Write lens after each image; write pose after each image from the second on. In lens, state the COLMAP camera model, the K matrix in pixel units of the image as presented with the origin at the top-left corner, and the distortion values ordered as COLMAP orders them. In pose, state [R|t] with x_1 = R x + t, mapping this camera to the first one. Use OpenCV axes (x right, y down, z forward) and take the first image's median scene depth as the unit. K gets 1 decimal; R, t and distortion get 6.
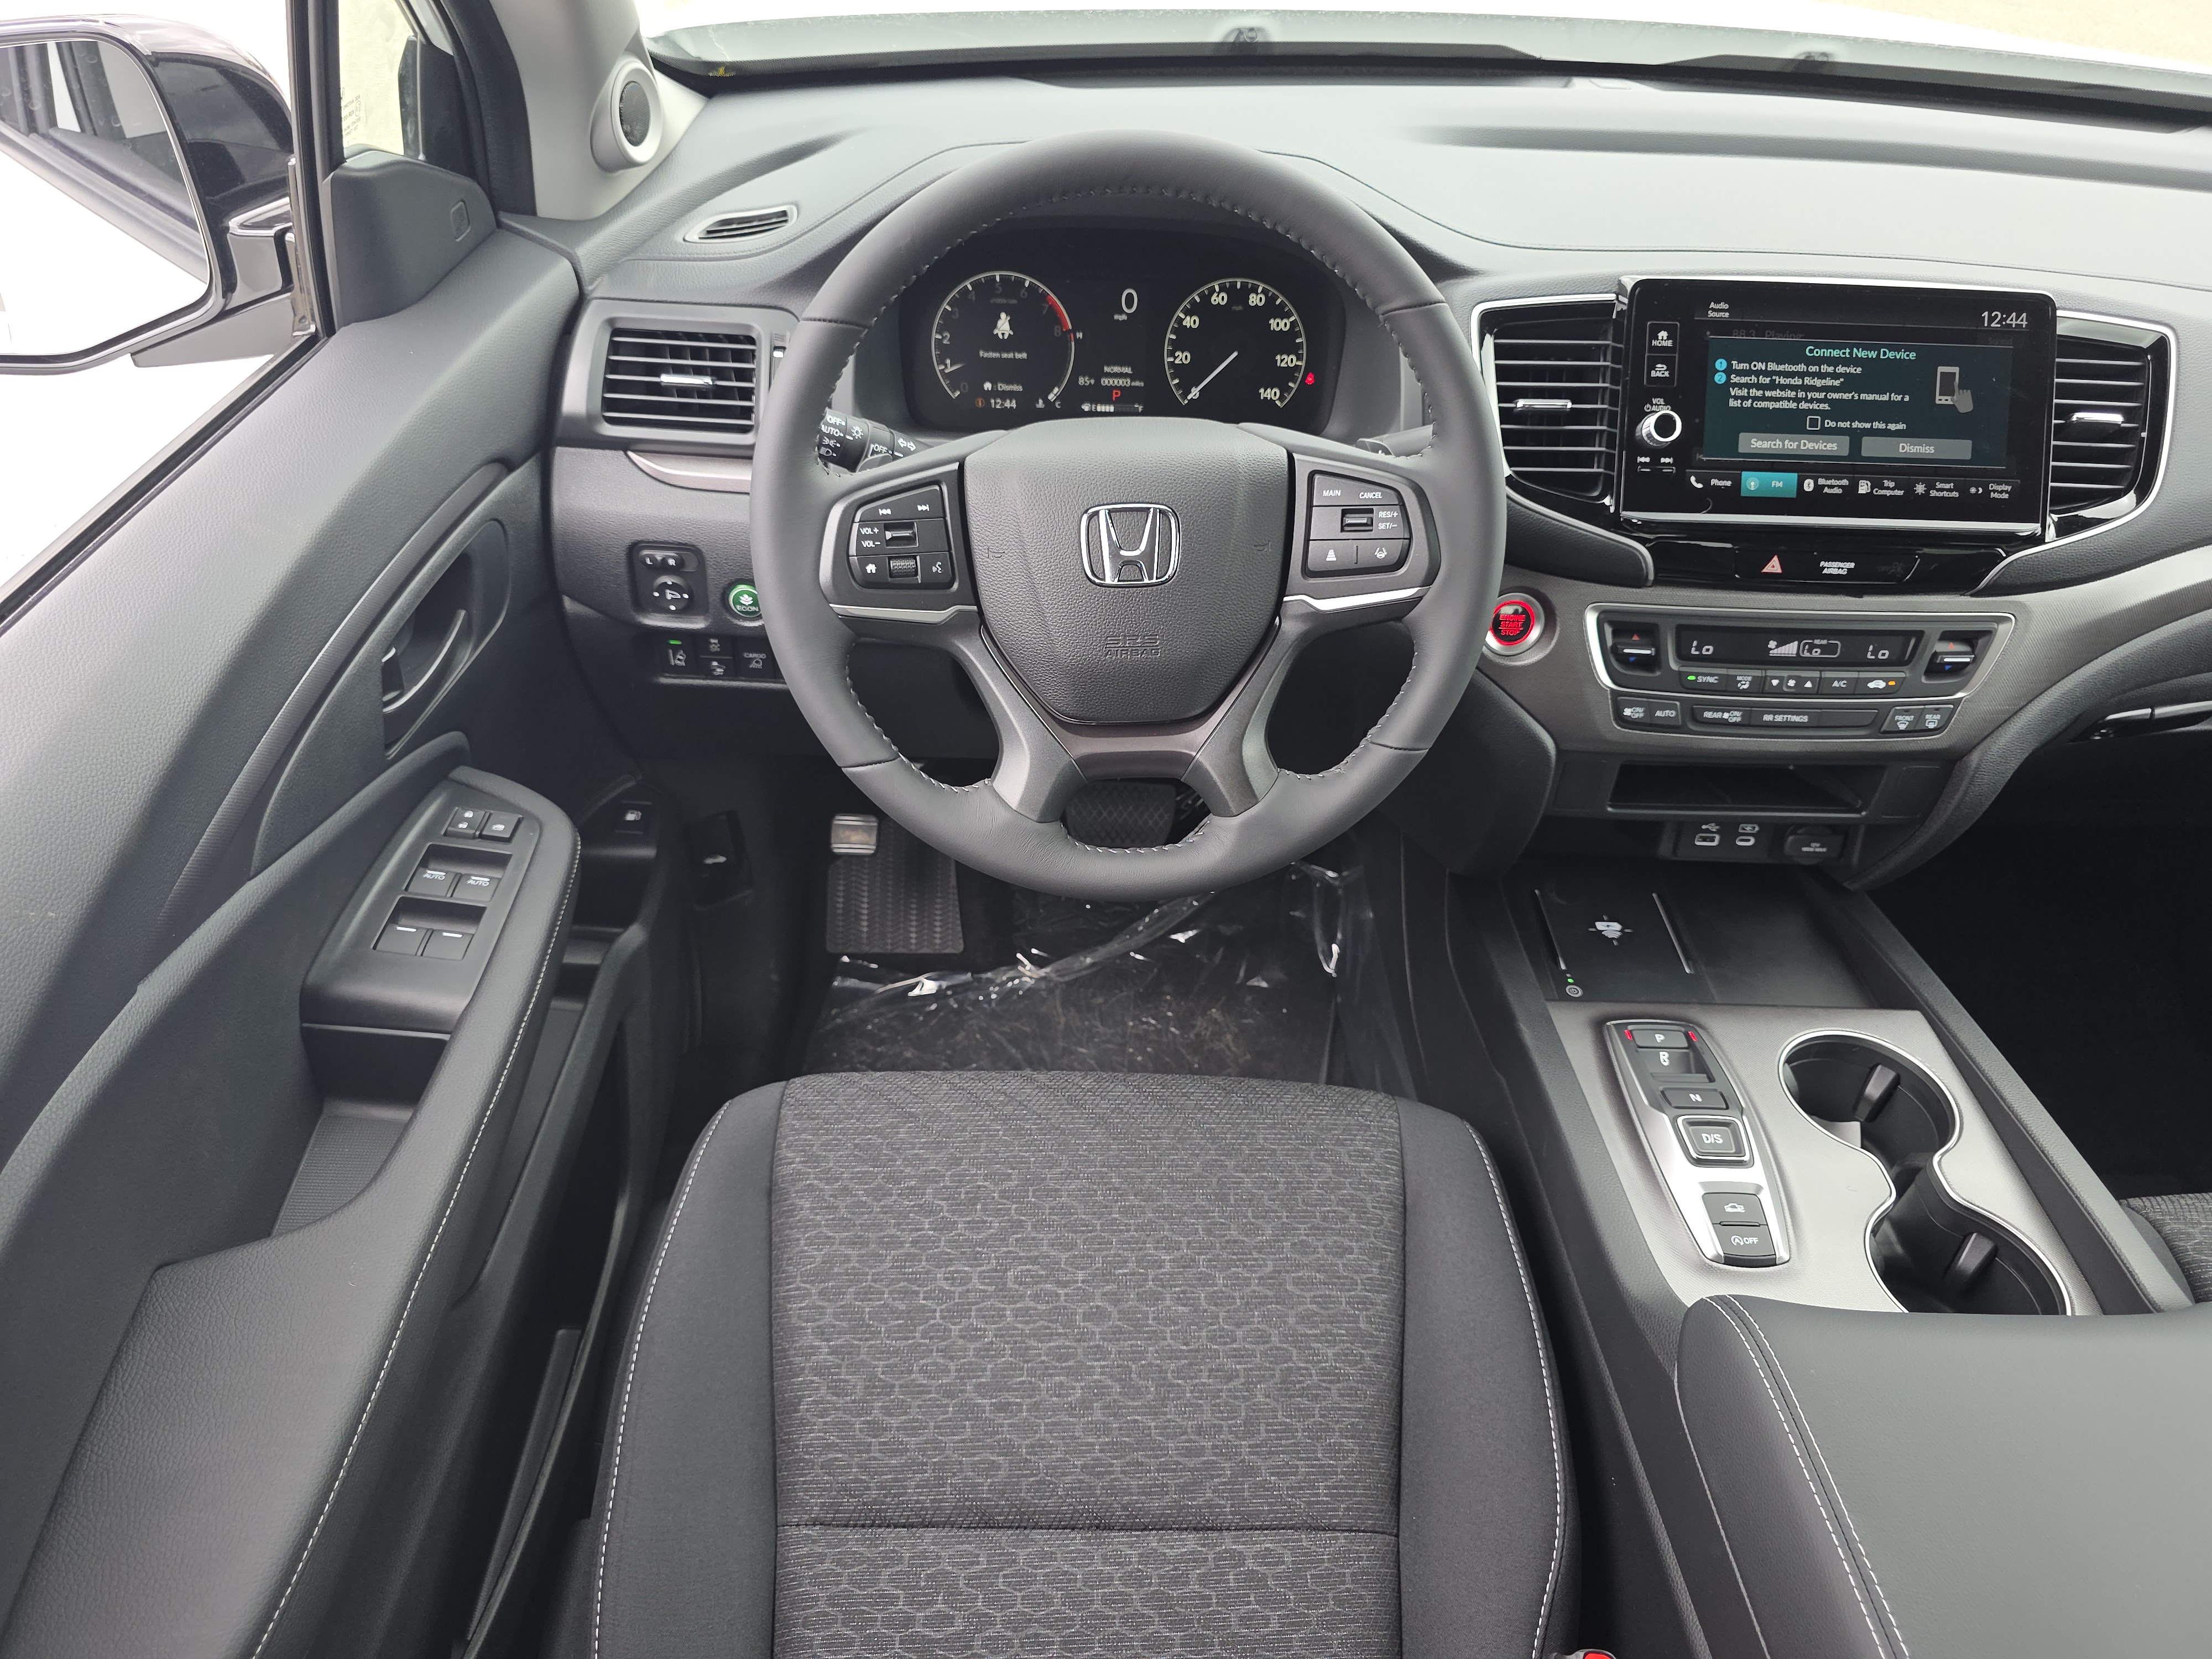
lens RADIAL K [[1475.4, 0, 1120.7], [0, 1475.4, 814.0], [0, 0, 1]] dist [0.051227, -0.025105]
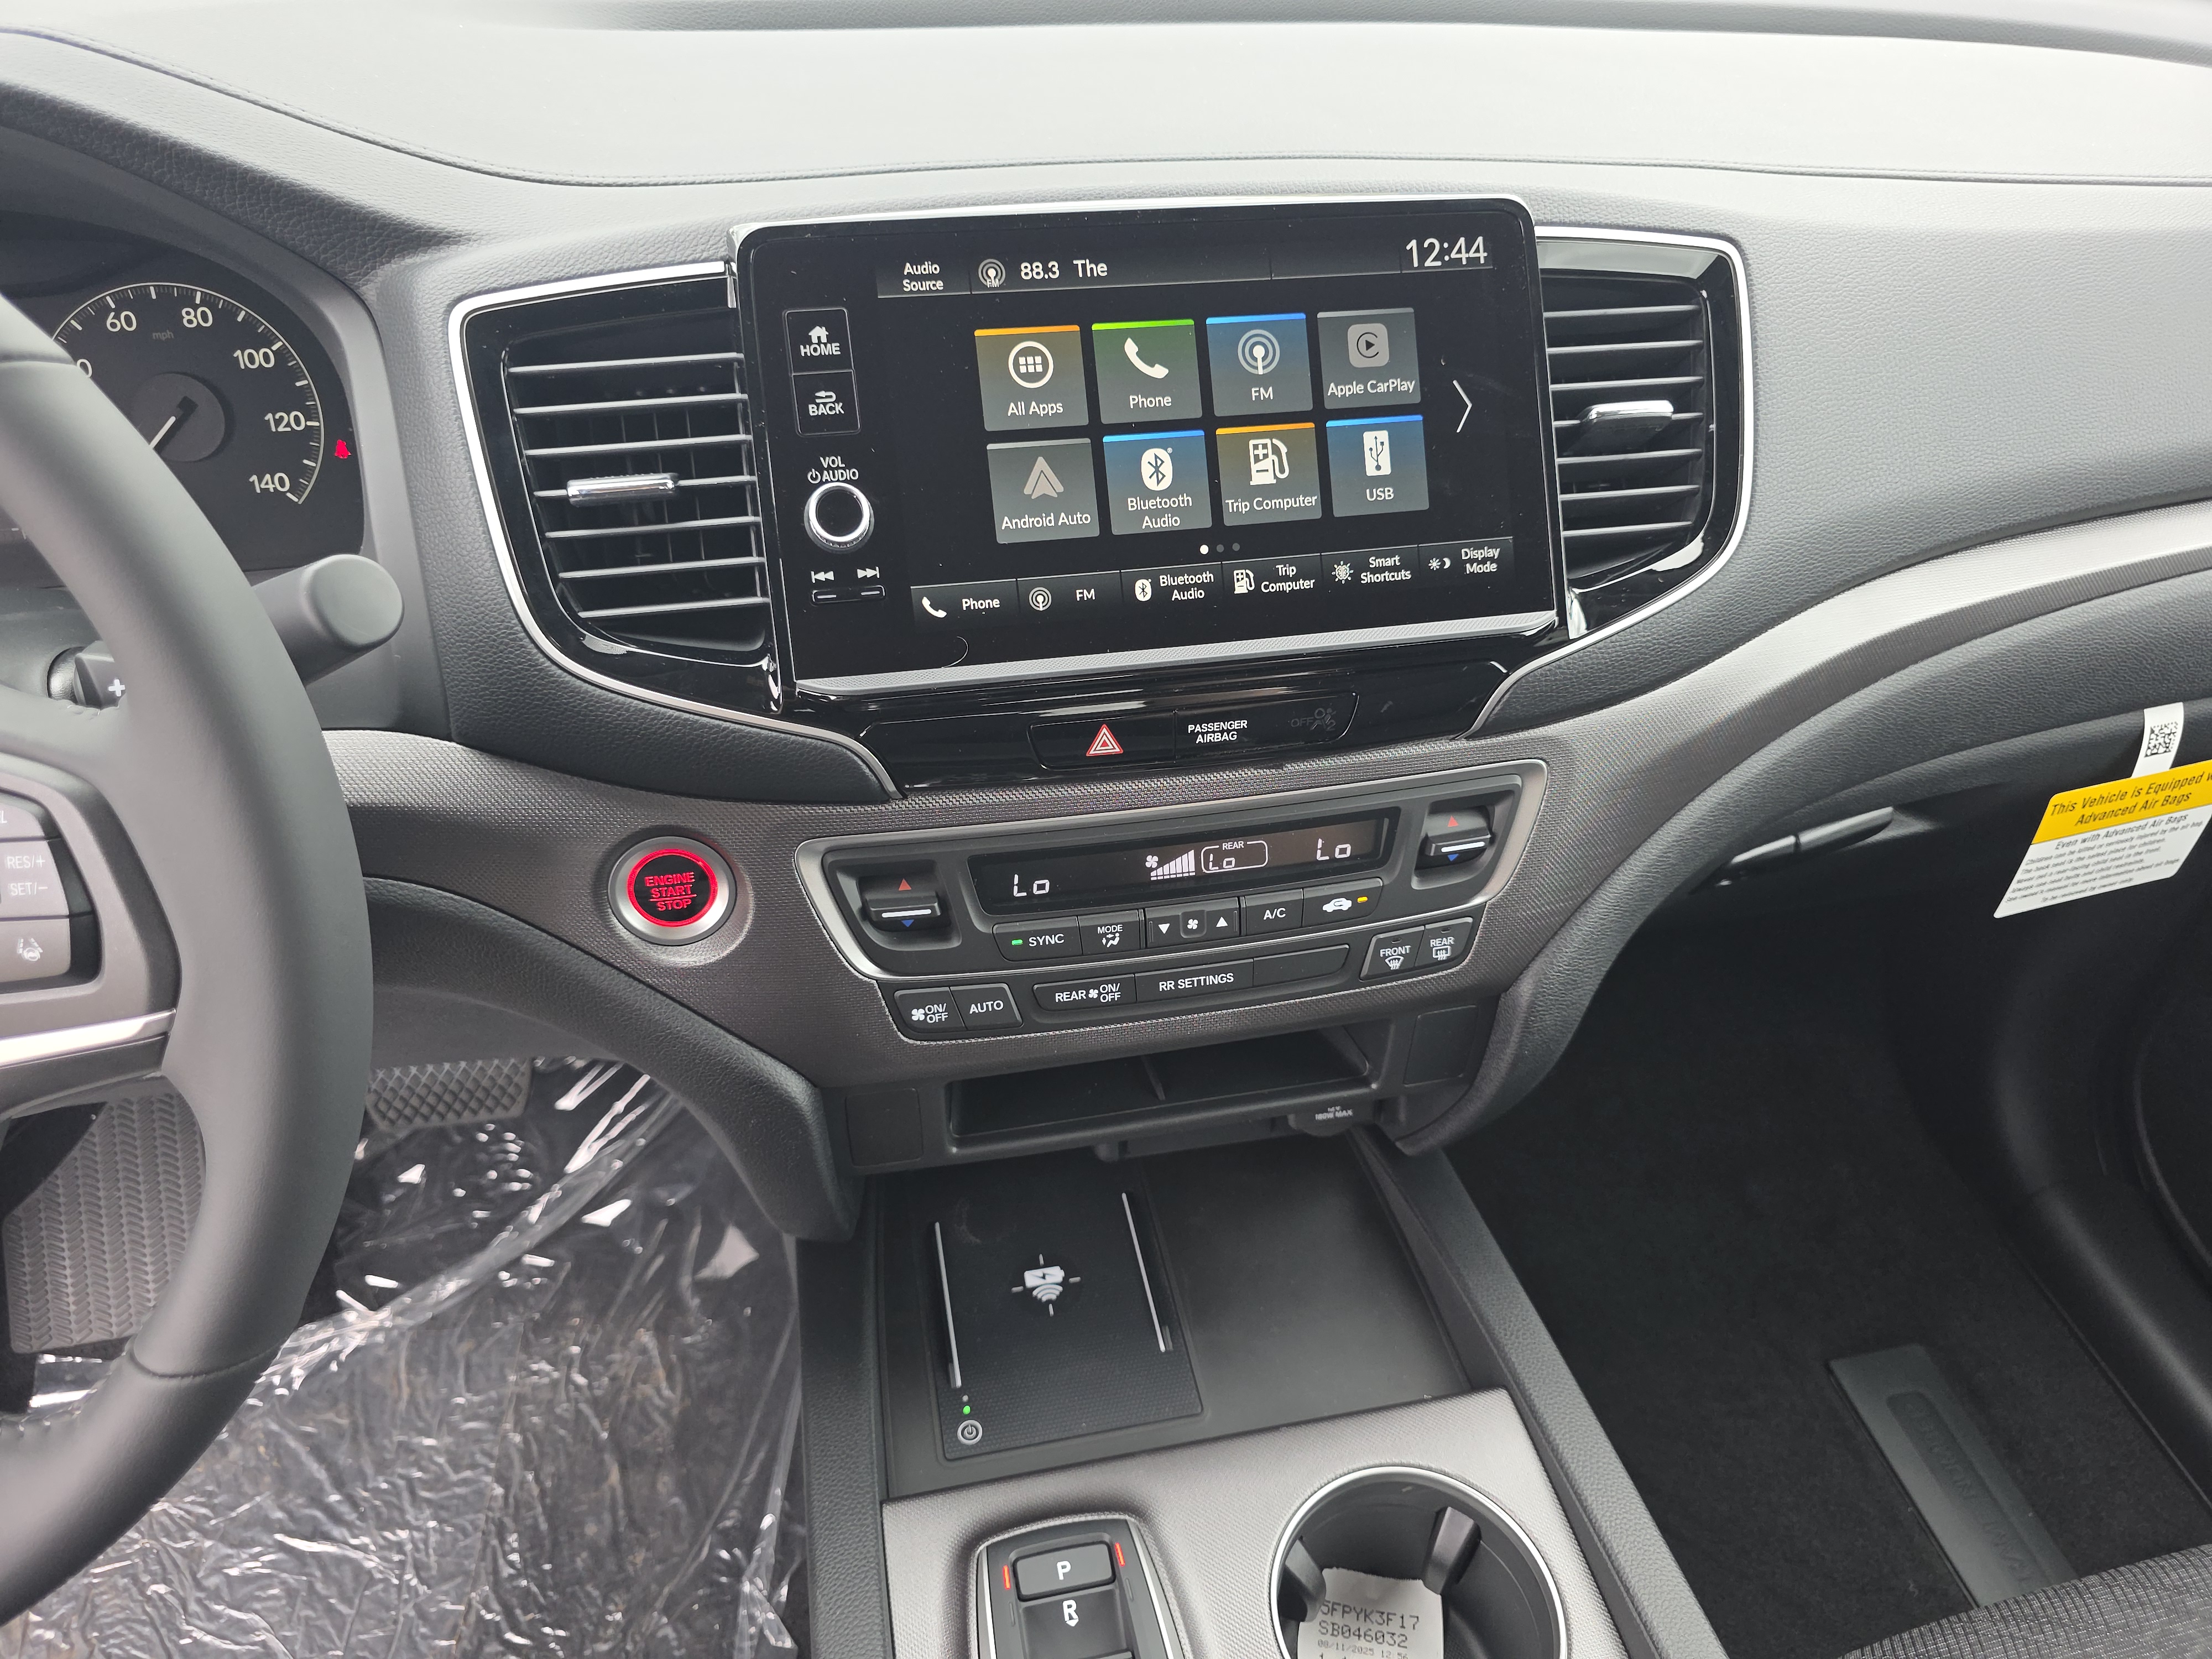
lens RADIAL K [[1464.5, 0, 1106.0], [0, 1464.5, 829.5], [0, 0, 1]] dist [0.092693, -0.097498]
pose [[0.983717, -0.134774, 0.118894, 0.368657], [0.132165, 0.990786, 0.029600, -0.149858], [-0.121788, -0.013404, 0.992466, 0.465785]]
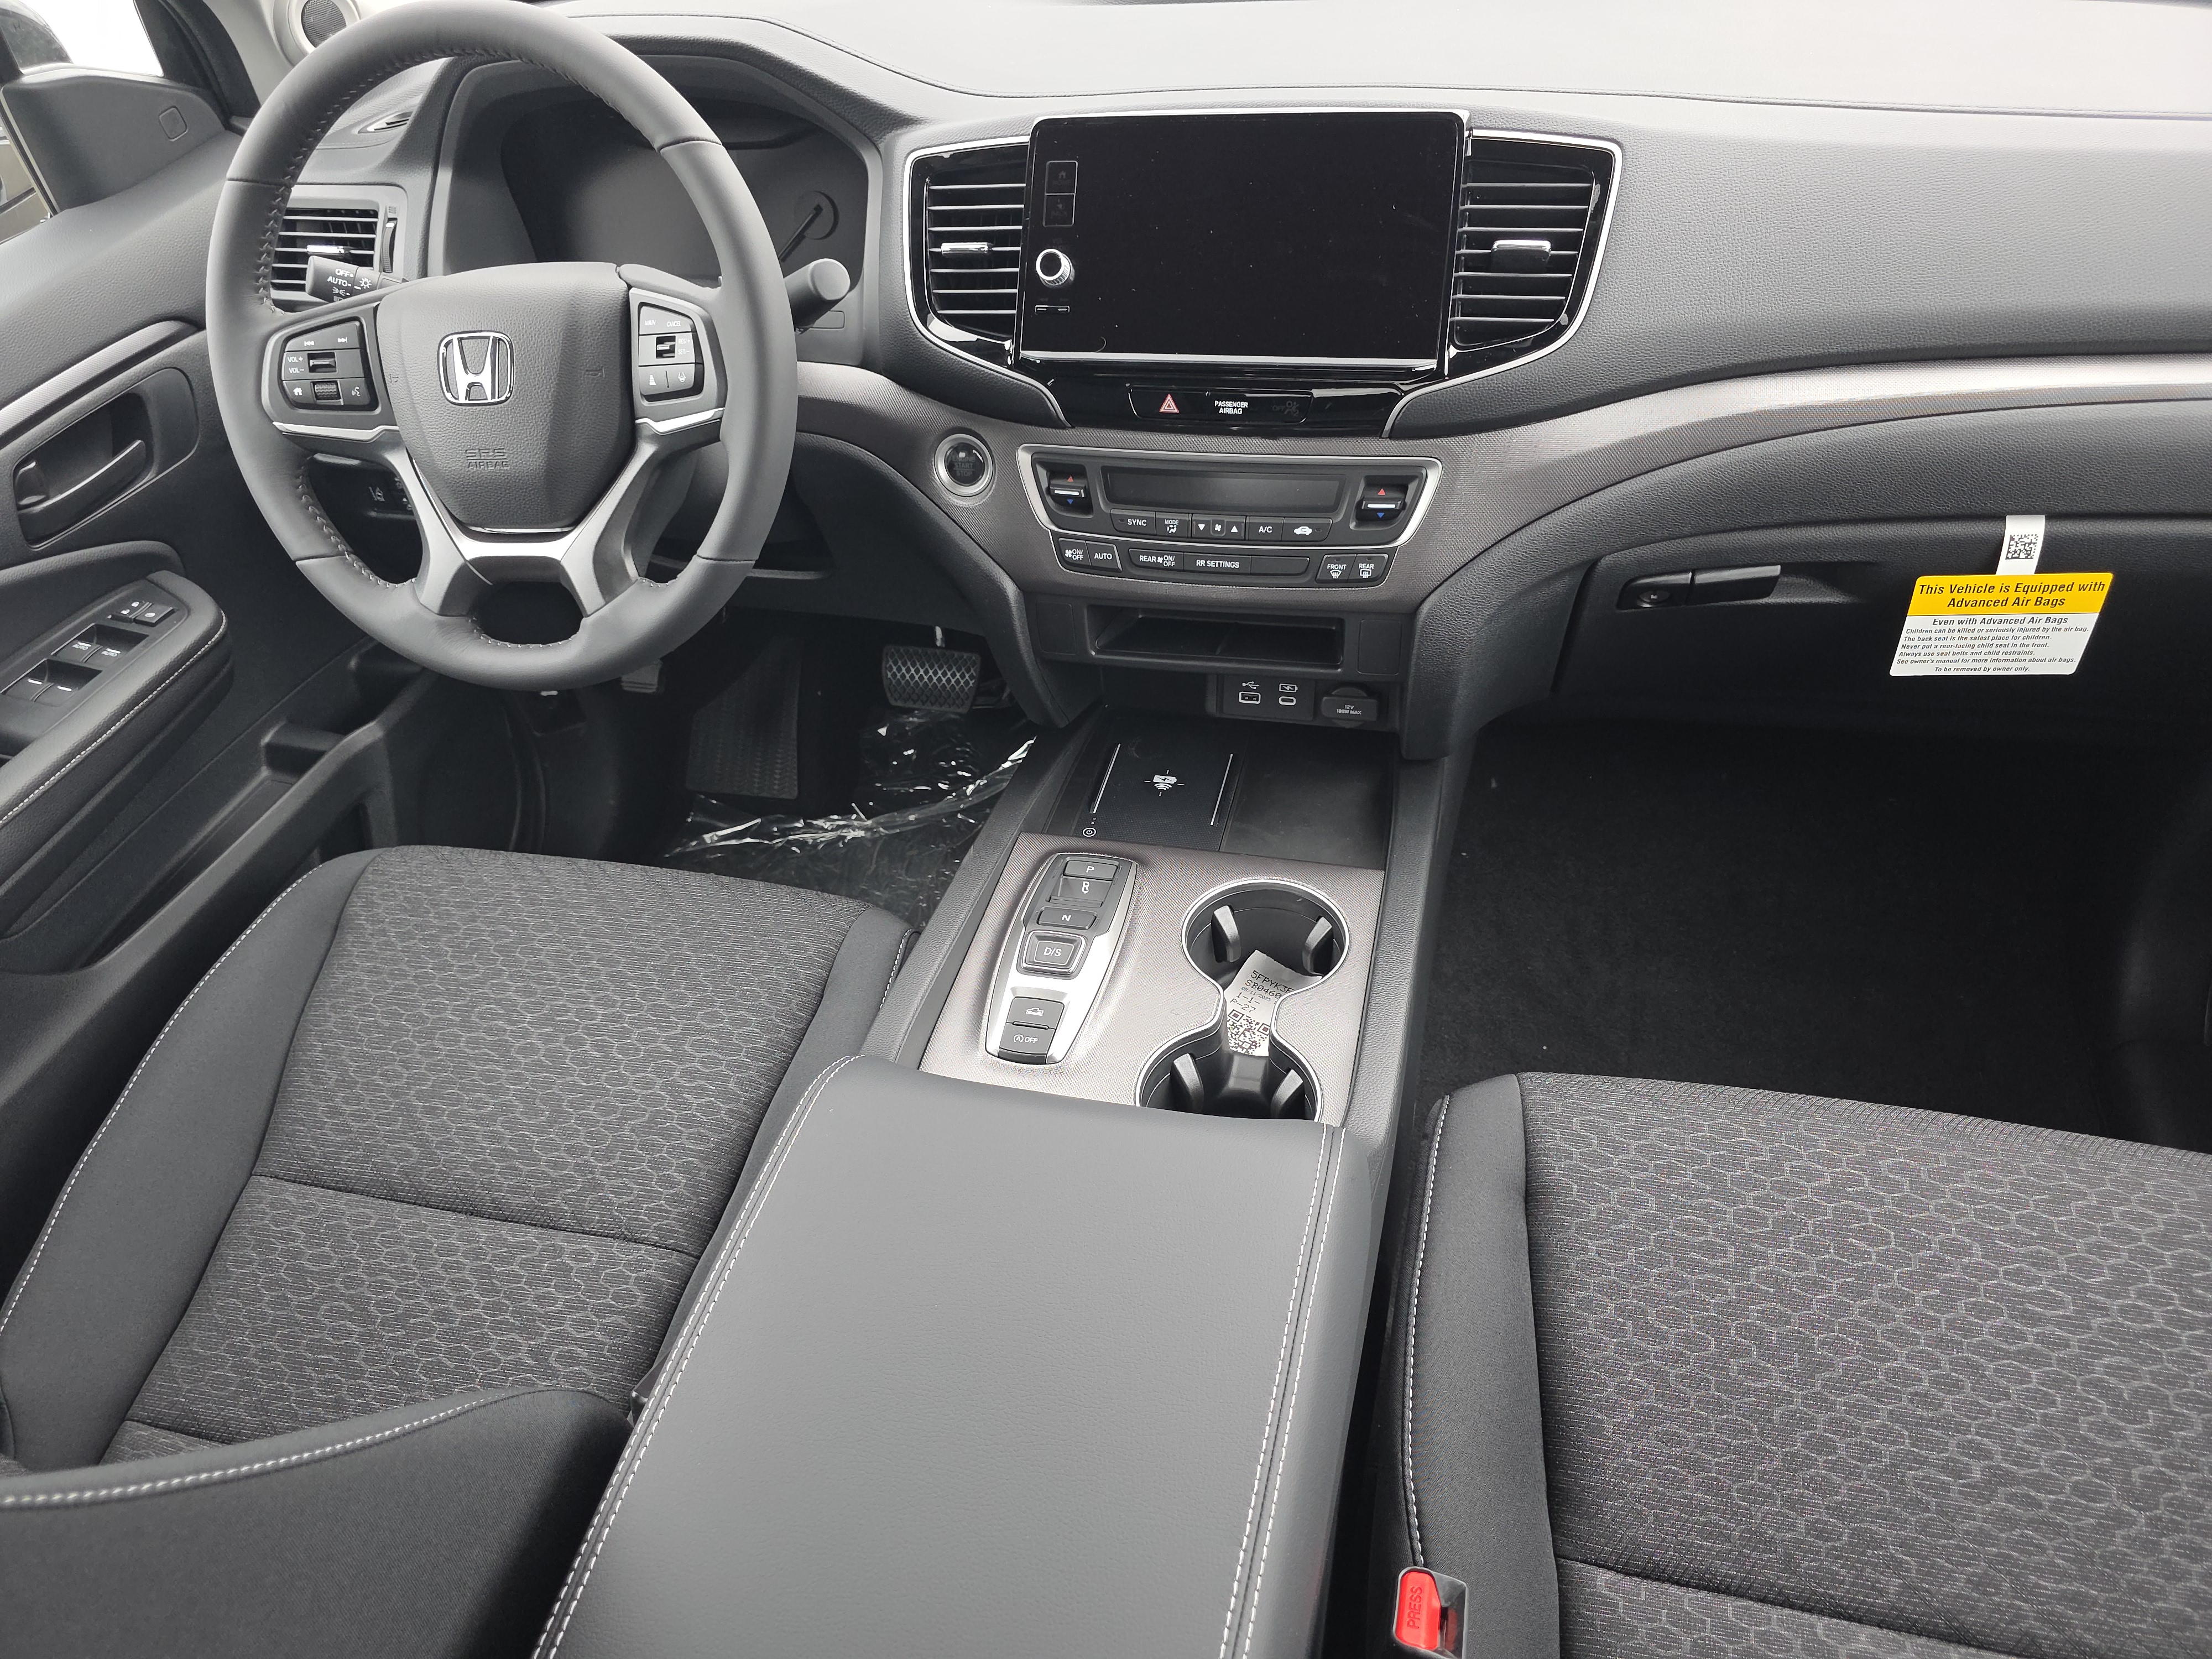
lens RADIAL K [[1464.5, 0, 1106.0], [0, 1464.5, 829.5], [0, 0, 1]] dist [0.092693, -0.097498]
pose [[0.956702, 0.074437, -0.281390, 0.697588], [-0.061388, 0.996602, 0.054921, 0.068483], [0.284522, -0.035269, 0.958020, 0.013914]]
